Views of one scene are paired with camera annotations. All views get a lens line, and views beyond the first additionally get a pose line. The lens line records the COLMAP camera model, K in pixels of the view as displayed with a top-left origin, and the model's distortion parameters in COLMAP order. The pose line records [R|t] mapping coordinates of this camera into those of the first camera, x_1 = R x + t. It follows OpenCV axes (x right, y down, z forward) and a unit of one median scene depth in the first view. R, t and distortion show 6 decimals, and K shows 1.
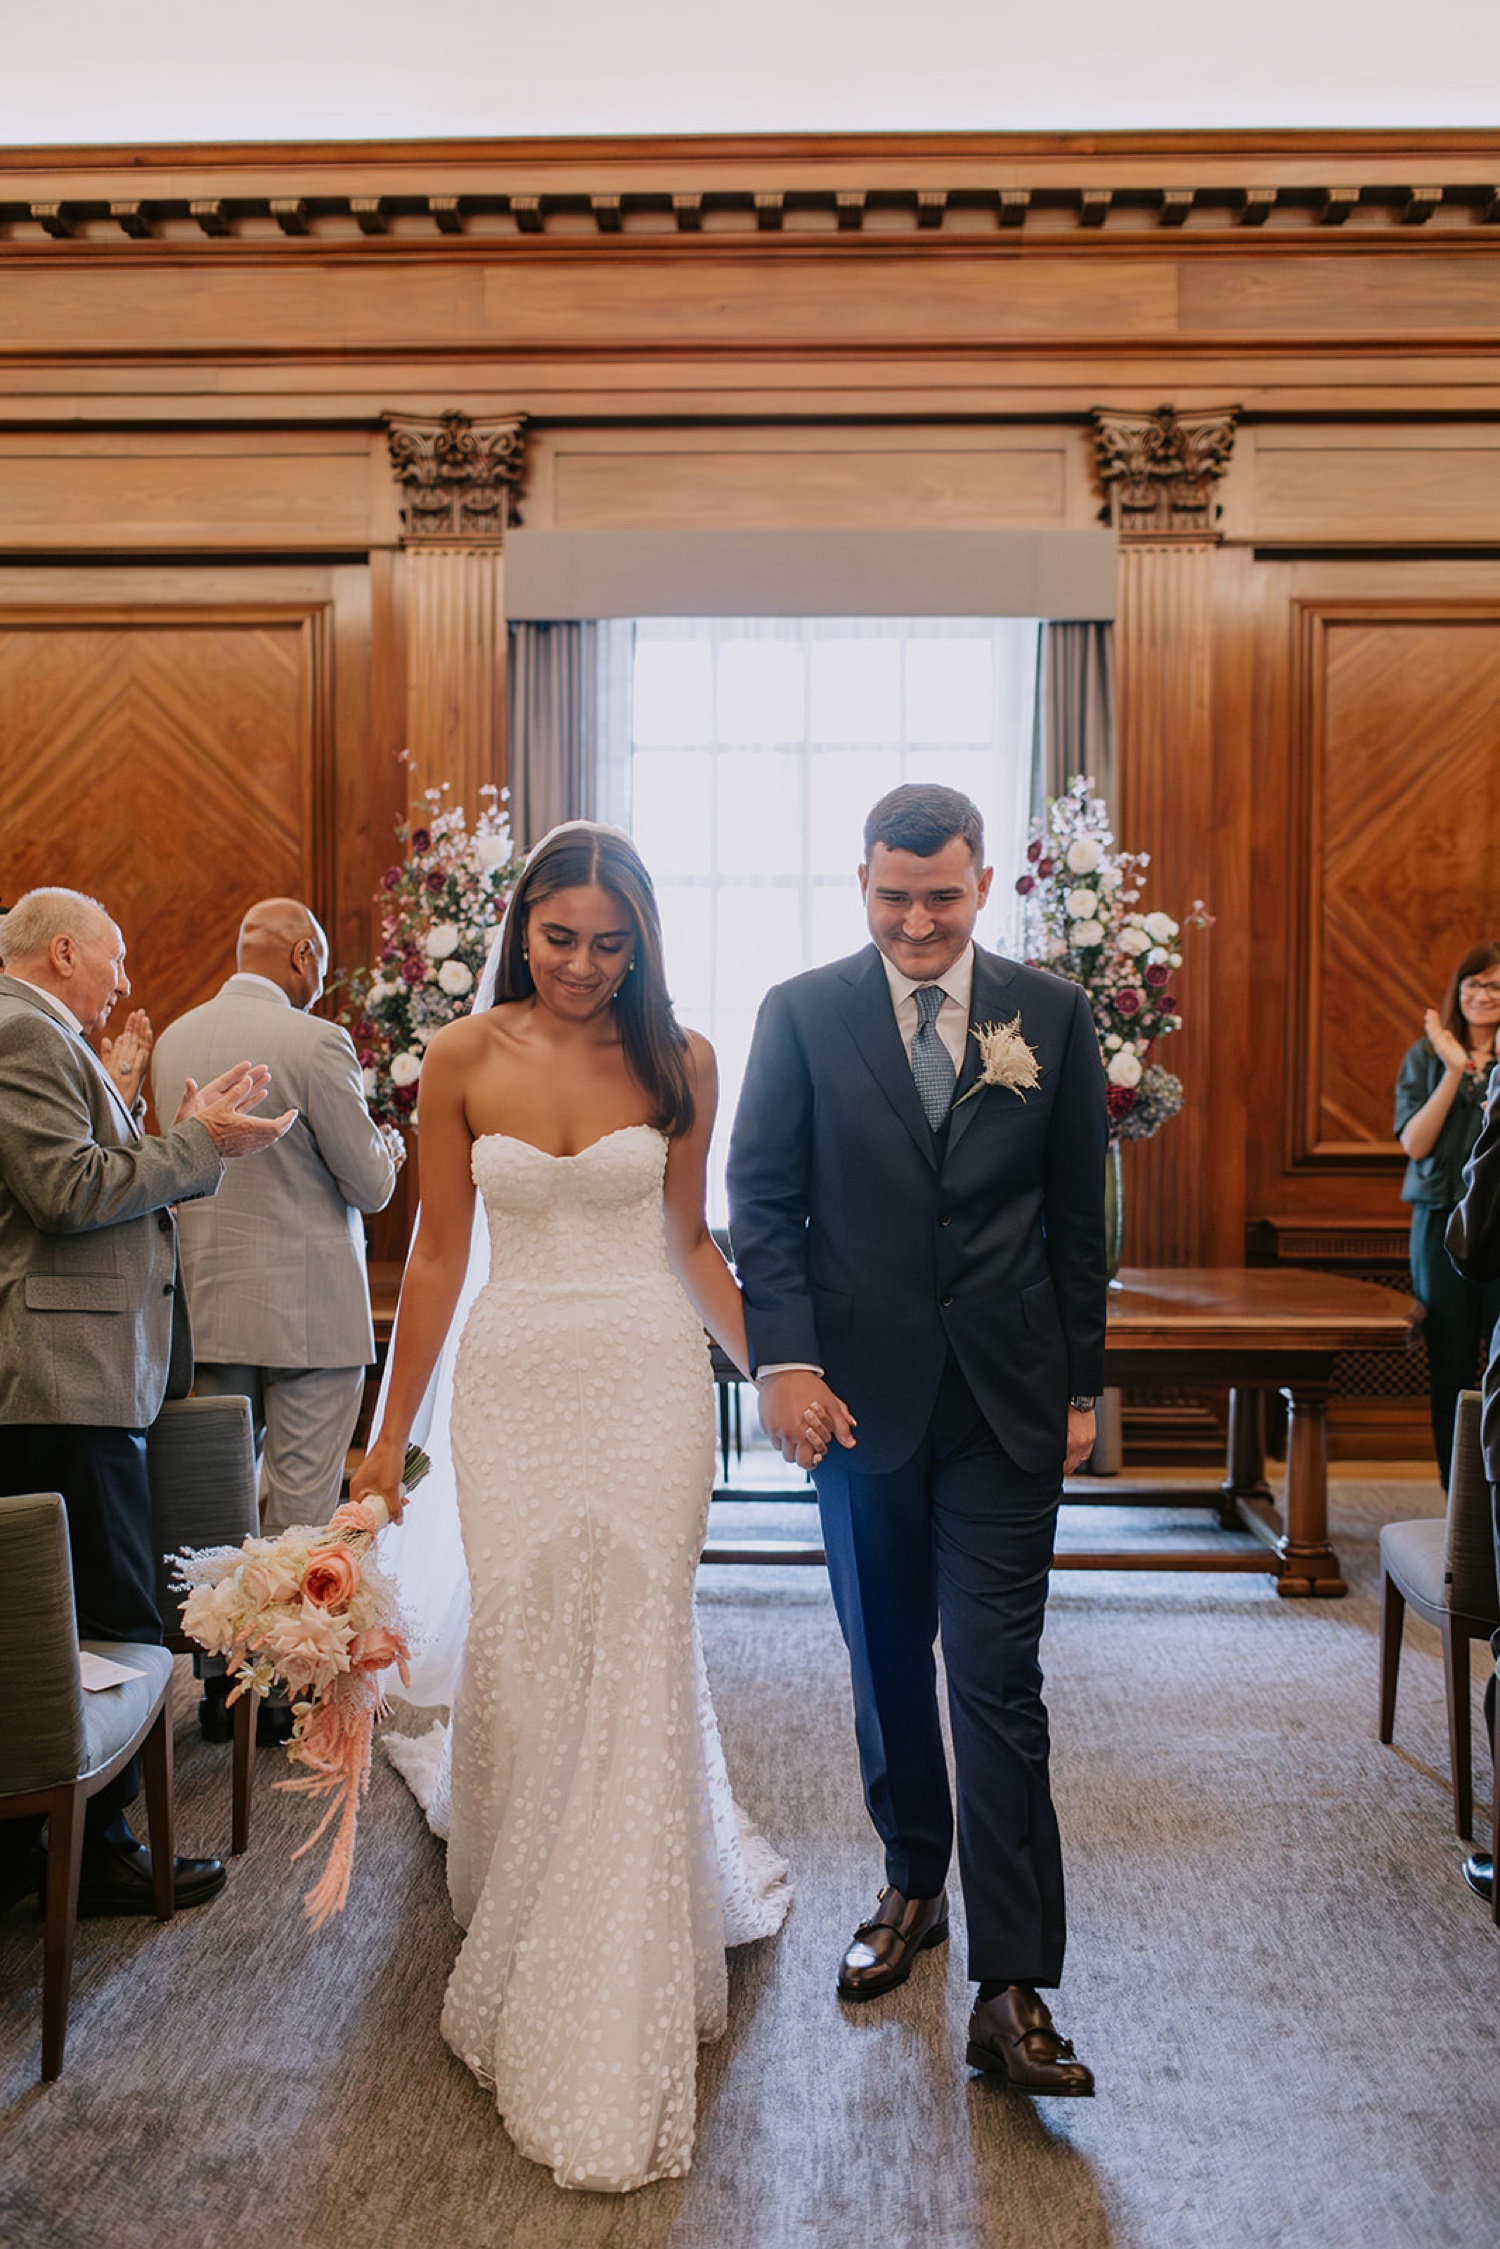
lens RADIAL K [[2190.1, 0, 821.7], [0, 2190.1, 1119.5], [0, 0, 1]] dist [0.080406, 0.001974]
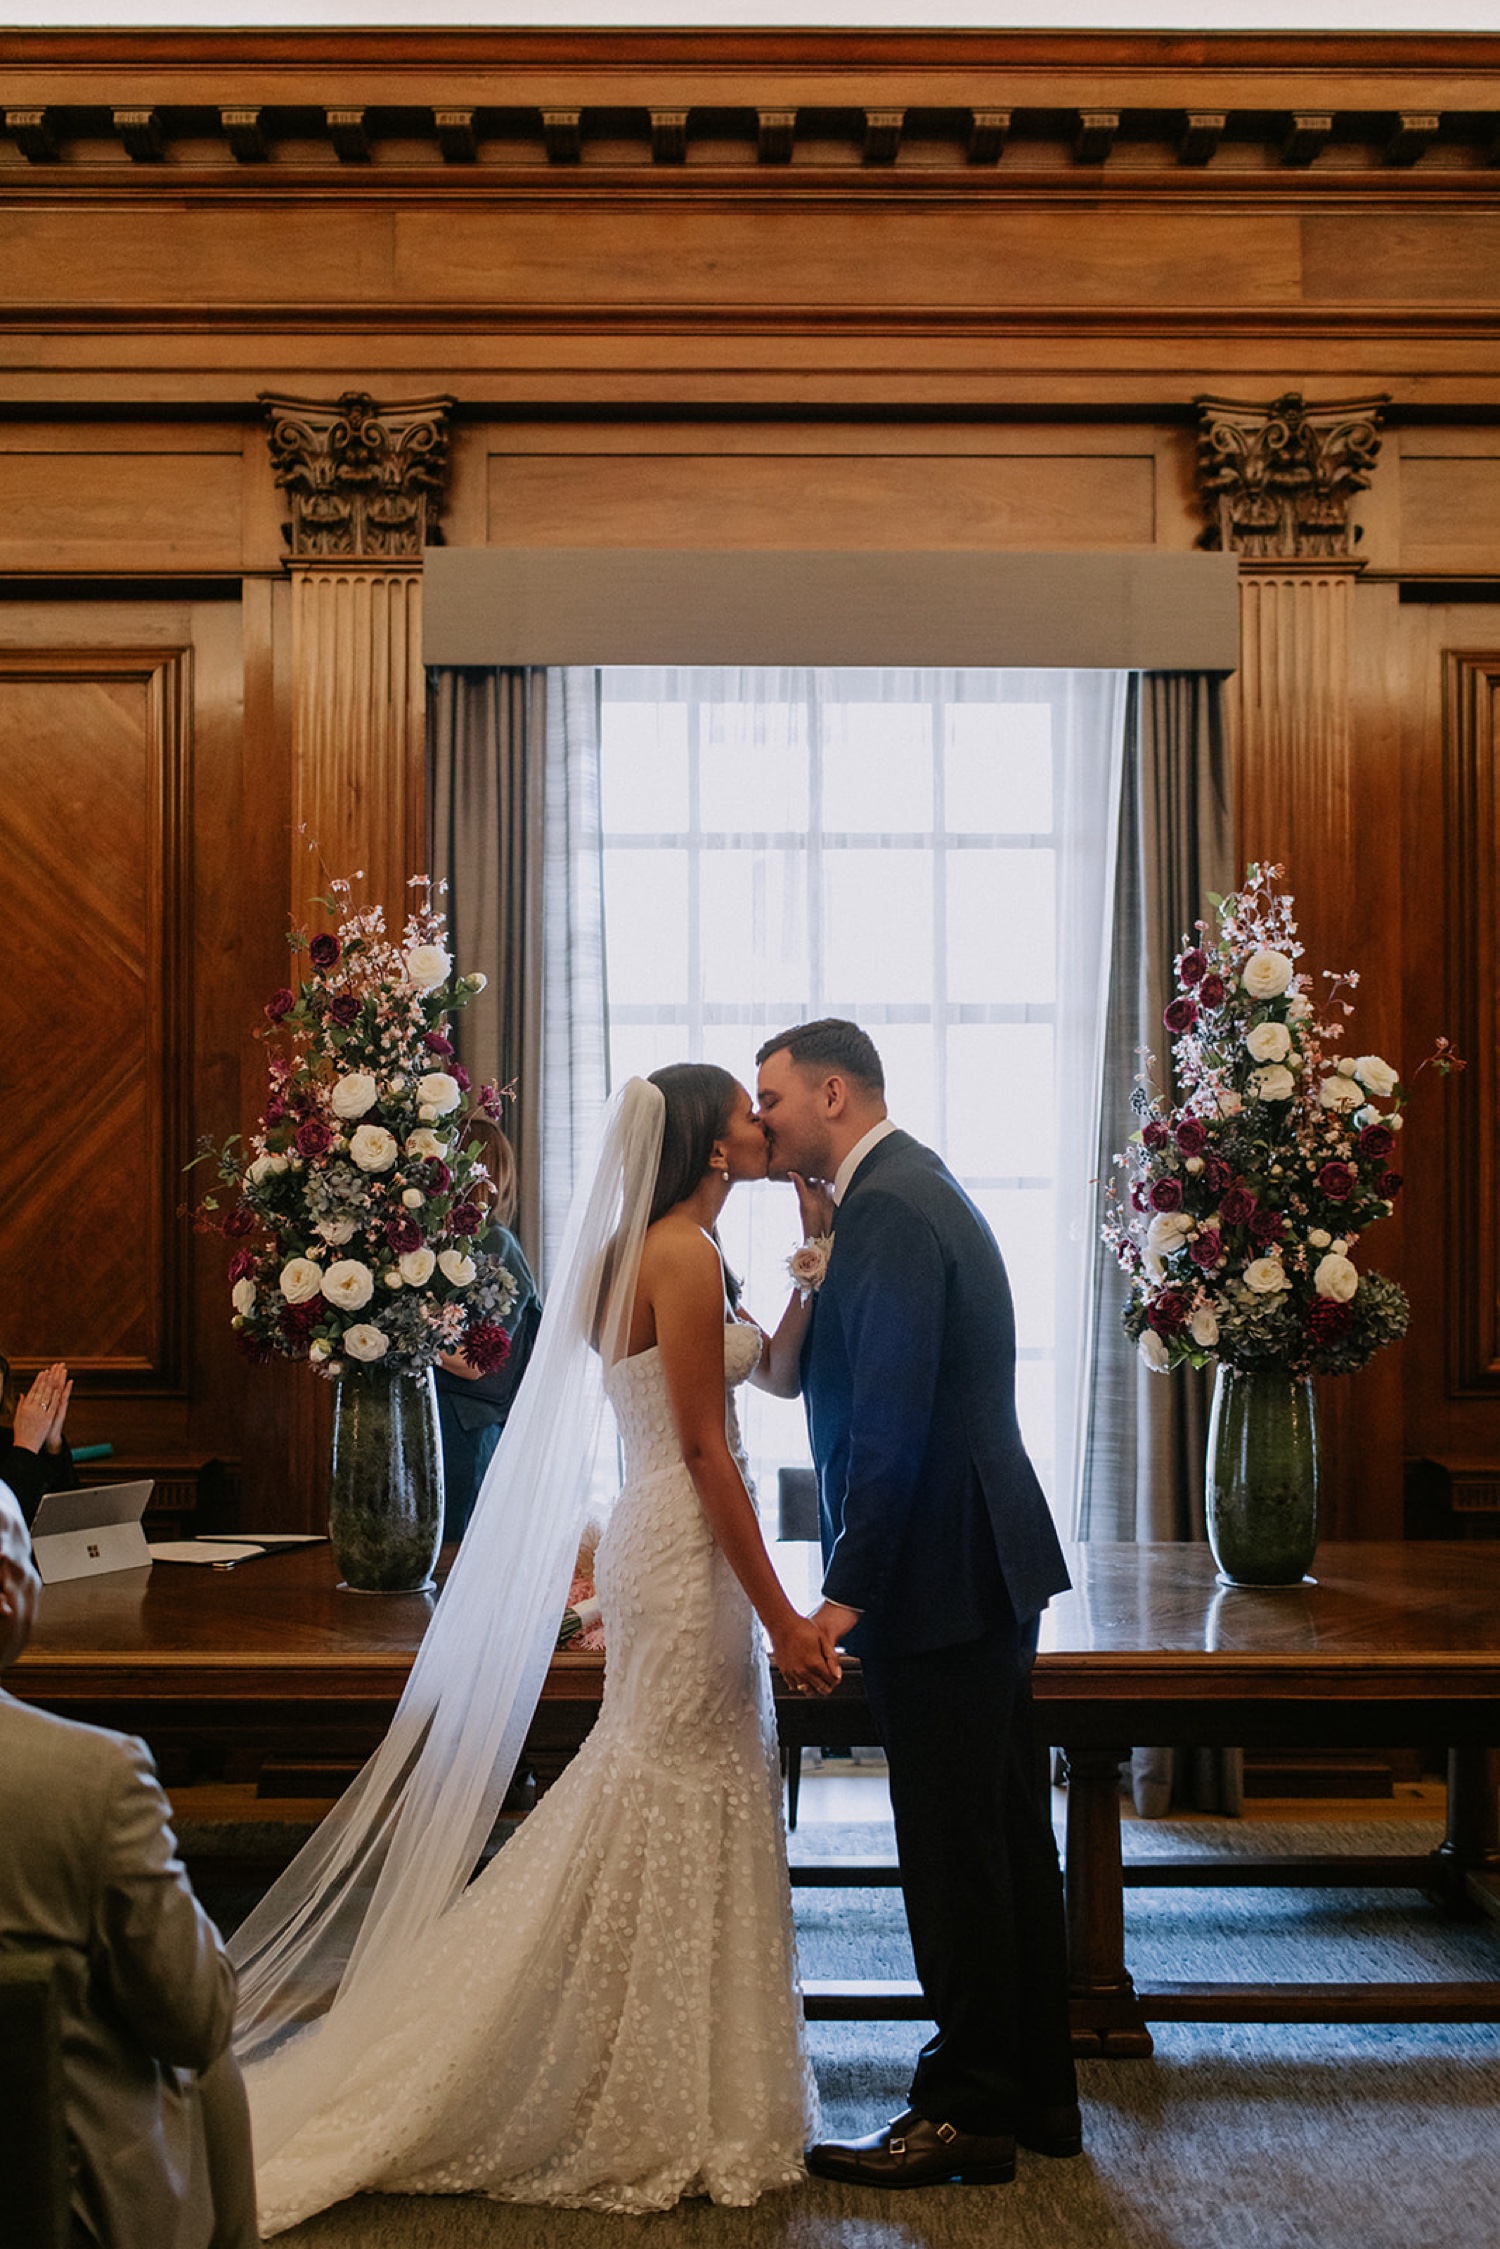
lens RADIAL K [[2214.3, 0, 747.5], [0, 2214.3, 1184.5], [0, 0, 1]] dist [0.058615, -0.003592]
pose [[0.999322, -0.002156, 0.036754, -0.061355], [0.003540, 0.999285, -0.037637, -0.021546], [-0.036647, 0.037741, 0.998615, 0.243954]]
